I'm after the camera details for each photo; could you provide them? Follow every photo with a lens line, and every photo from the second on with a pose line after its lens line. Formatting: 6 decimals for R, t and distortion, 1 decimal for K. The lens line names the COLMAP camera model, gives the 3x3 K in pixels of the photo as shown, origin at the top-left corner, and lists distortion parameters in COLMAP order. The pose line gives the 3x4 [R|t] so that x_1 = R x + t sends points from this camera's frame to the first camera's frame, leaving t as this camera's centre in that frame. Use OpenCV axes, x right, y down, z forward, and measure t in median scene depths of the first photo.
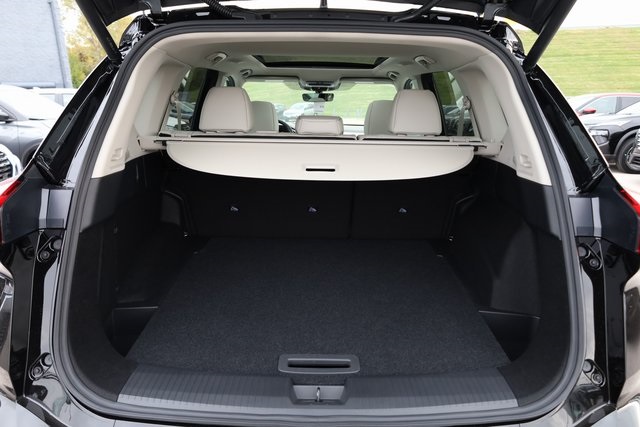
lens RADIAL K [[435.9, 0, 320.0], [0, 435.9, 213.5], [0, 0, 1]] dist [-0.001153, -0.003959]
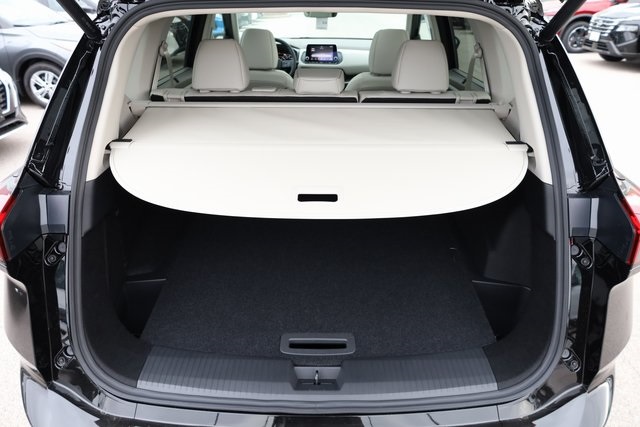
lens RADIAL K [[436.8, 0, 320.0], [0, 436.8, 213.5], [0, 0, 1]] dist [-0.002809, -0.002630]
pose [[0.999816, -0.007313, -0.017746, 0.026108], [0.011341, 0.970993, 0.238837, -0.242414], [0.015485, -0.238994, 0.970898, 0.024149]]
